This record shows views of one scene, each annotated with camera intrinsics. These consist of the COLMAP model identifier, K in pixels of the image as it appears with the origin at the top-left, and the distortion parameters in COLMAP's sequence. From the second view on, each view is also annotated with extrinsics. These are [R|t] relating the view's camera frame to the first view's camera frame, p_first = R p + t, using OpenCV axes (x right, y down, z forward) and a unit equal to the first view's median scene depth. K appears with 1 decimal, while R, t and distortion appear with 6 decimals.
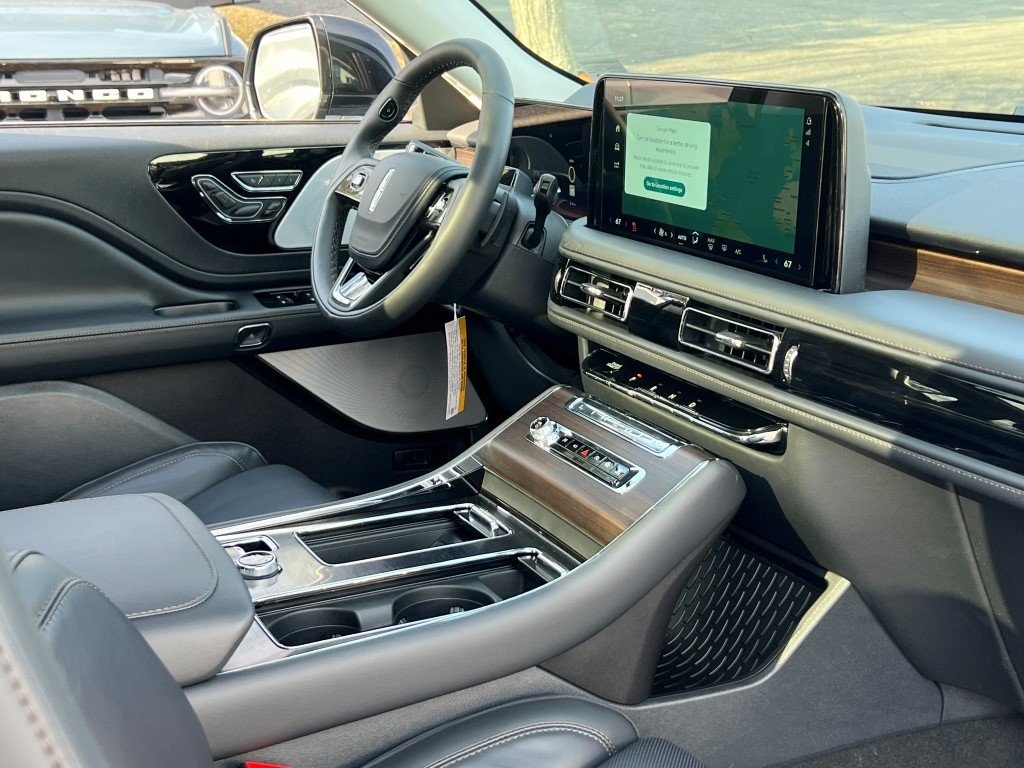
lens RADIAL K [[1236.2, 0, 512.0], [0, 1236.2, 384.0], [0, 0, 1]] dist [0.110287, -0.028232]
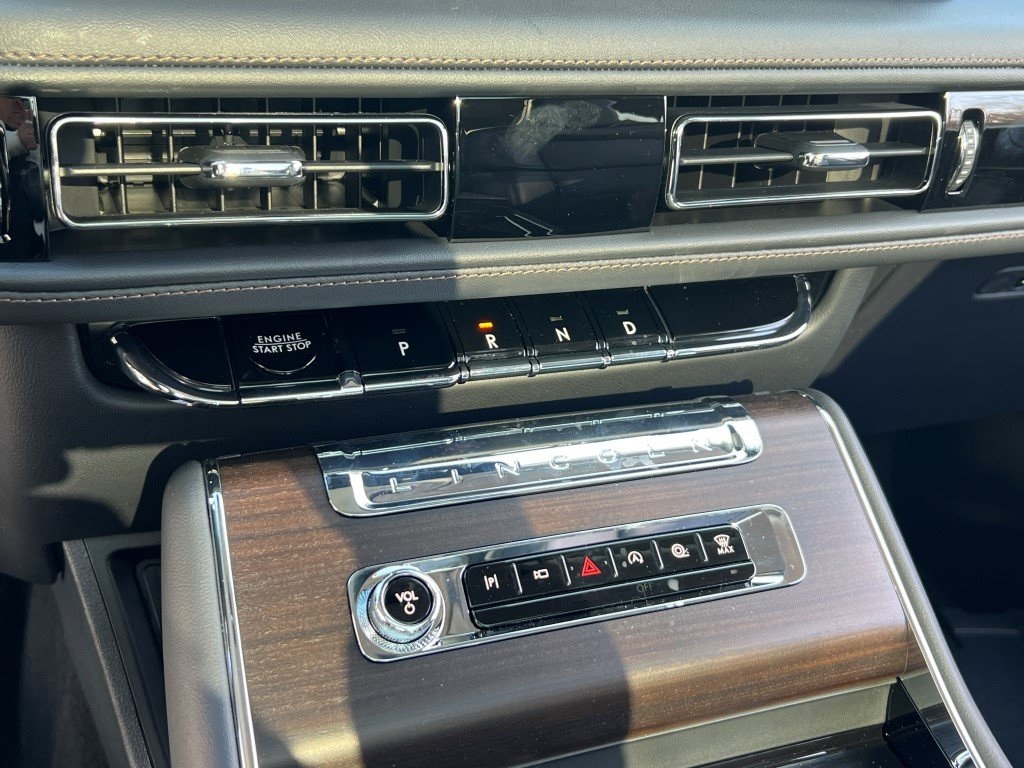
lens RADIAL K [[1140.1, 0, 512.0], [0, 1140.1, 384.0], [0, 0, 1]] dist [0.132802, -0.338814]
pose [[0.134543, -0.495599, 0.858067, -0.229641], [0.172534, 0.864430, 0.472221, -0.172553], [-0.975772, 0.084512, 0.201811, 0.979389]]
